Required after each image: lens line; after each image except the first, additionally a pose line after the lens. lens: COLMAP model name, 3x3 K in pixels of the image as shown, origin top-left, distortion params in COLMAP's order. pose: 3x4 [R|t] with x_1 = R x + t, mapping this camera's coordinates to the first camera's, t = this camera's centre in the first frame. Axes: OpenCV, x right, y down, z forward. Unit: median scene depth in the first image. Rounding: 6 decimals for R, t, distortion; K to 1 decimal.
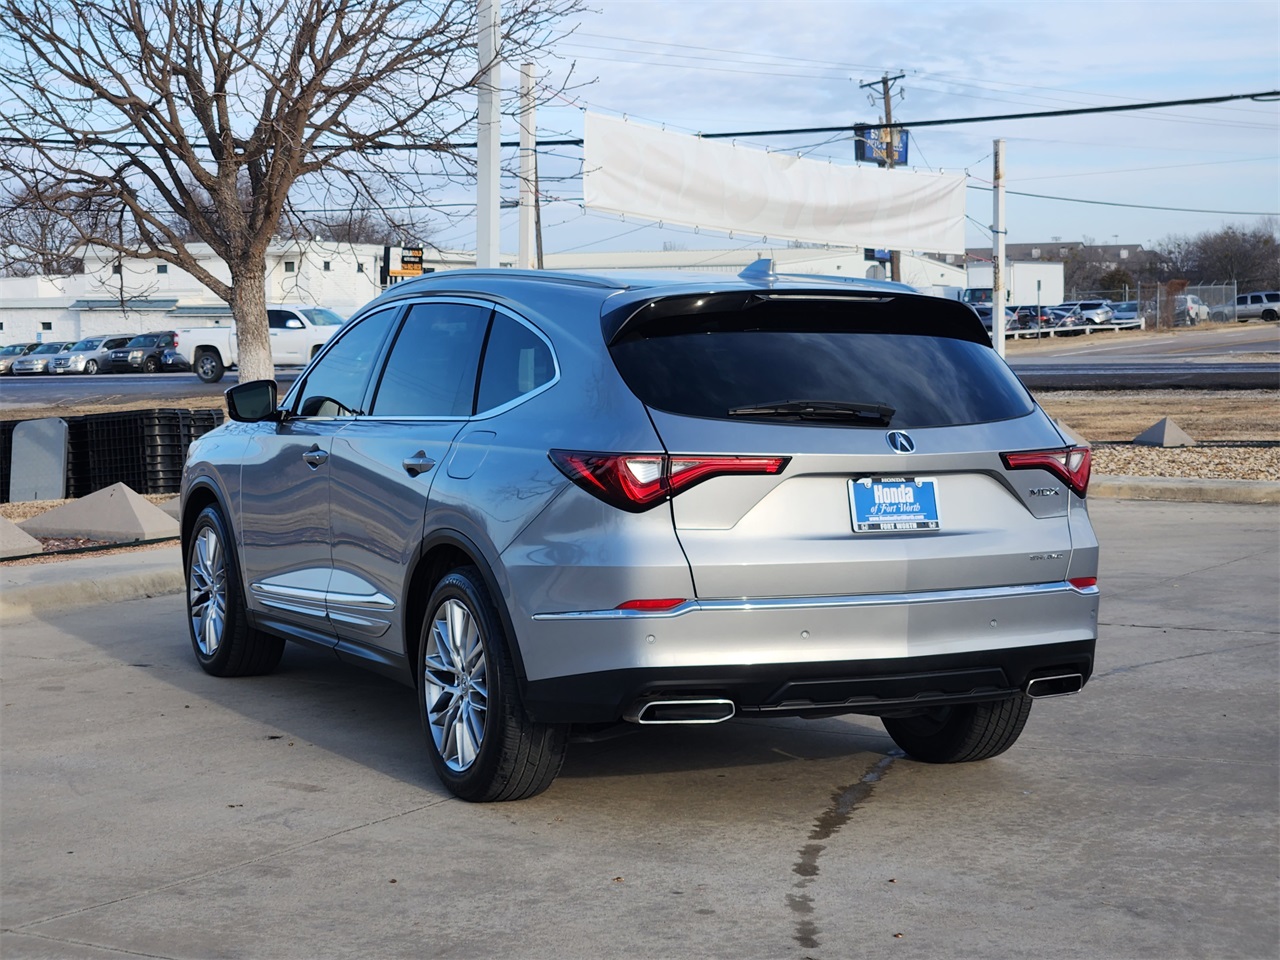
lens RADIAL K [[2377.1, 0, 635.6], [0, 2377.1, 445.1], [0, 0, 1]] dist [-0.294653, 3.513703]
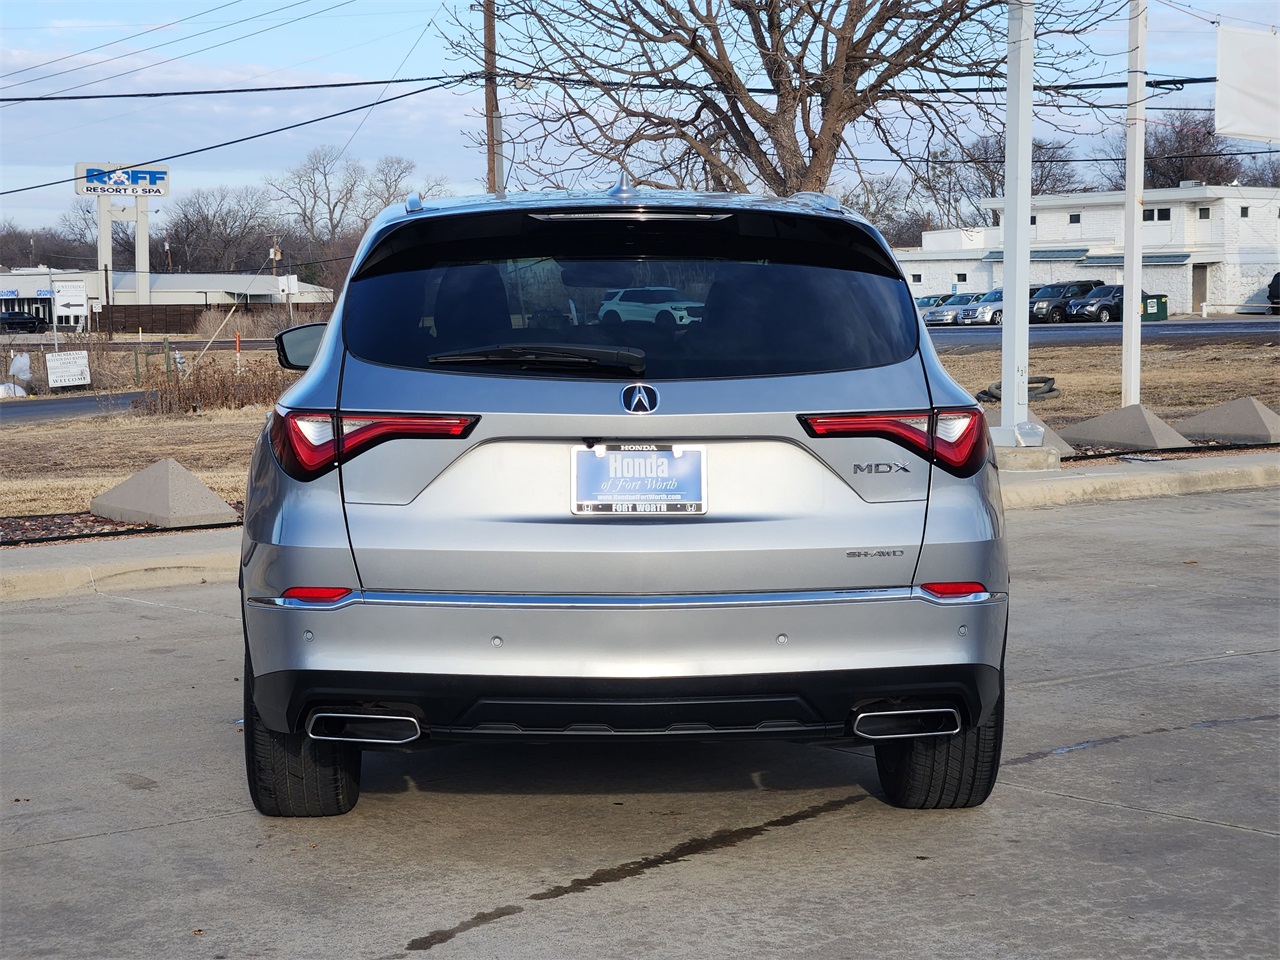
lens RADIAL K [[2377.1, 0, 635.6], [0, 2377.1, 445.1], [0, 0, 1]] dist [-0.294653, 3.513703]
pose [[0.921279, 0.017475, -0.388508, 0.406722], [-0.009434, 0.999700, 0.022595, -0.003773], [0.388787, -0.017151, 0.921168, 0.280741]]
